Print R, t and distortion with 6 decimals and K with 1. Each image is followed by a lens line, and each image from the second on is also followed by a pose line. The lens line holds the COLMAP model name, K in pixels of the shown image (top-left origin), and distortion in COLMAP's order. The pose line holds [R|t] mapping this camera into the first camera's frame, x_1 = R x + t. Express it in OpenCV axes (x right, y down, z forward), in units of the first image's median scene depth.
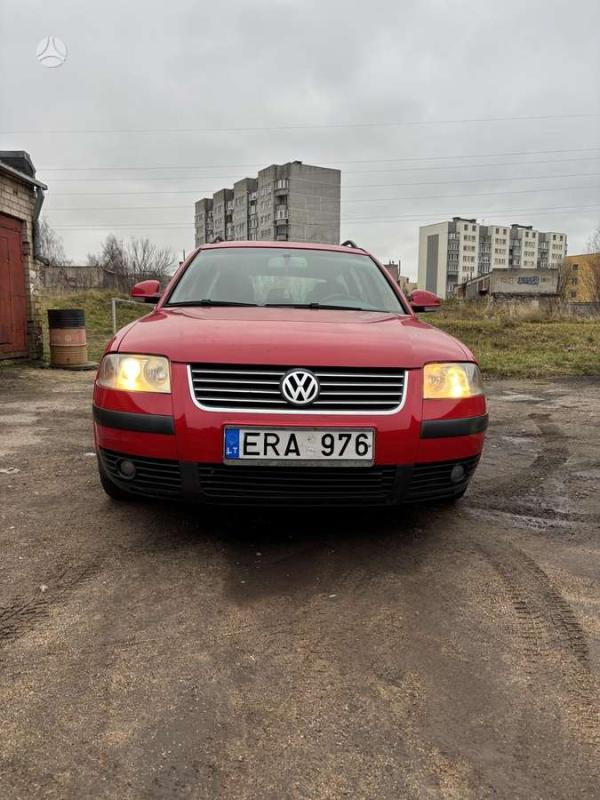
lens RADIAL K [[600.0, 0, 306.7], [0, 600.0, 397.2], [0, 0, 1]] dist [0.052607, -0.050274]
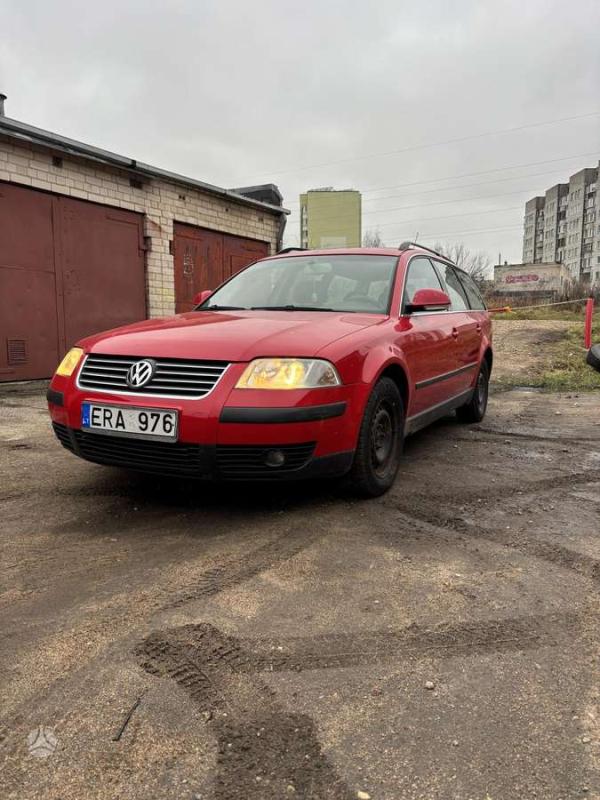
lens RADIAL K [[600.0, 0, 310.9], [0, 600.0, 403.0], [0, 0, 1]] dist [0.052607, -0.050274]
pose [[0.869231, 0.051052, -0.491764, 0.206857], [-0.051327, 0.998598, 0.012944, 0.001887], [0.491735, 0.013990, 0.870633, 0.022514]]
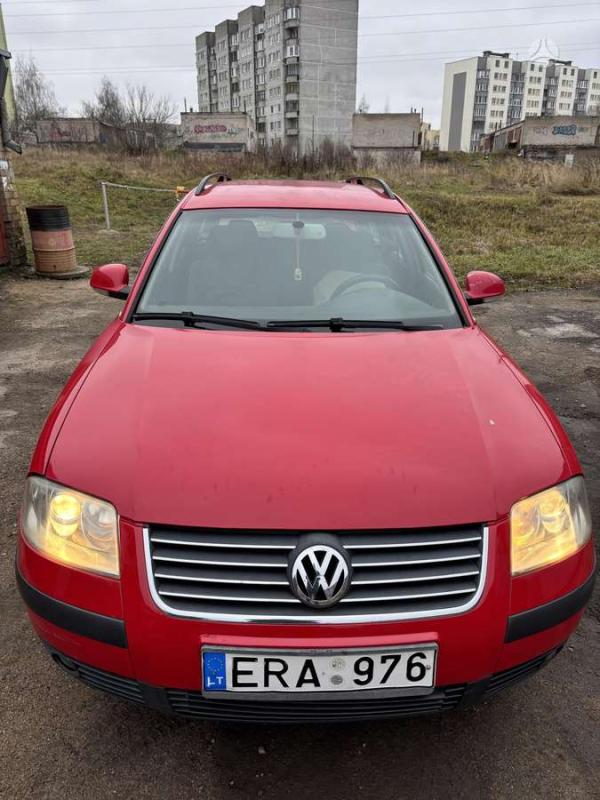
lens RADIAL K [[600.0, 0, 303.7], [0, 600.0, 400.2], [0, 0, 1]] dist [0.052607, -0.050274]
pose [[0.999693, 0.003395, -0.024564, -0.003072], [0.002299, 0.973633, 0.228109, -0.077802], [0.024690, -0.228095, 0.973326, 0.096488]]
